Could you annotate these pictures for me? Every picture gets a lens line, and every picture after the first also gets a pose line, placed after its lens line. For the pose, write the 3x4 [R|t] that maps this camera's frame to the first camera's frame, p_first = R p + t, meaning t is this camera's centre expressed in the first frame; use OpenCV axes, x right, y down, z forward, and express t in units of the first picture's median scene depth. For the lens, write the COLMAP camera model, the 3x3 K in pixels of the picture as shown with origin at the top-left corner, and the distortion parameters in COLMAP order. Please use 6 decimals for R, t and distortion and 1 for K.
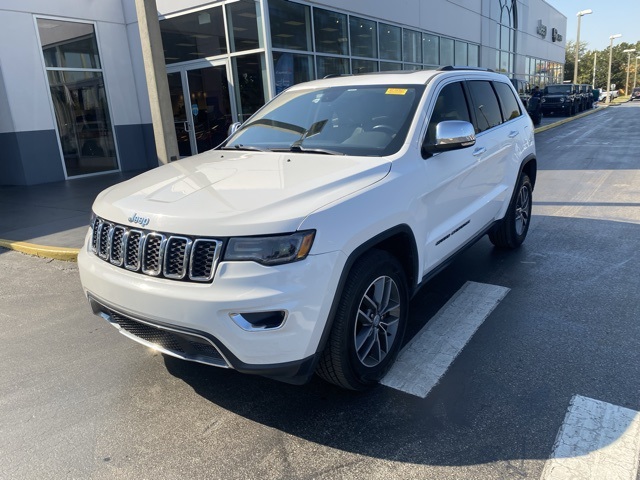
lens RADIAL K [[487.9, 0, 323.3], [0, 487.9, 235.4], [0, 0, 1]] dist [0.024186, -0.019425]
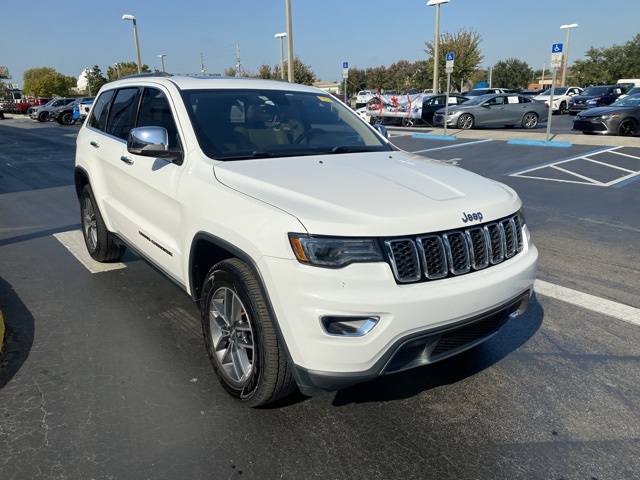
lens RADIAL K [[487.9, 0, 328.5], [0, 487.9, 232.8], [0, 0, 1]] dist [0.024186, -0.019425]
pose [[0.282734, -0.194563, 0.939259, -0.340604], [0.234705, 0.963478, 0.128929, -0.048010], [-0.930040, 0.183996, 0.318073, 0.237556]]
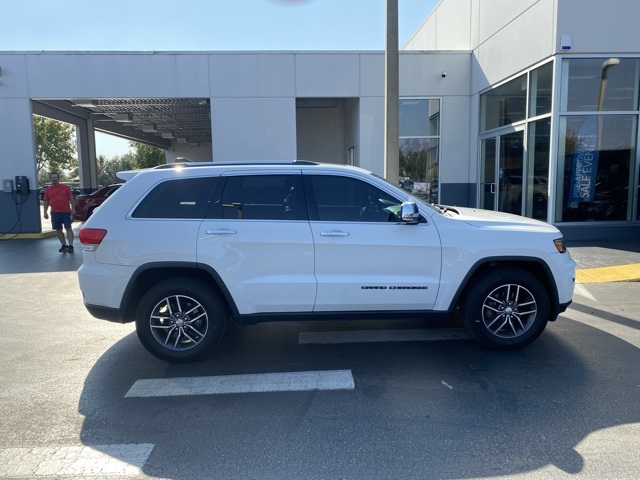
lens RADIAL K [[487.9, 0, 317.6], [0, 487.9, 242.8], [0, 0, 1]] dist [0.024186, -0.019425]
pose [[0.590441, 0.155887, -0.791883, 0.421094], [-0.221387, 0.974817, 0.026829, -0.071300], [0.776123, 0.159472, 0.610083, 0.129975]]
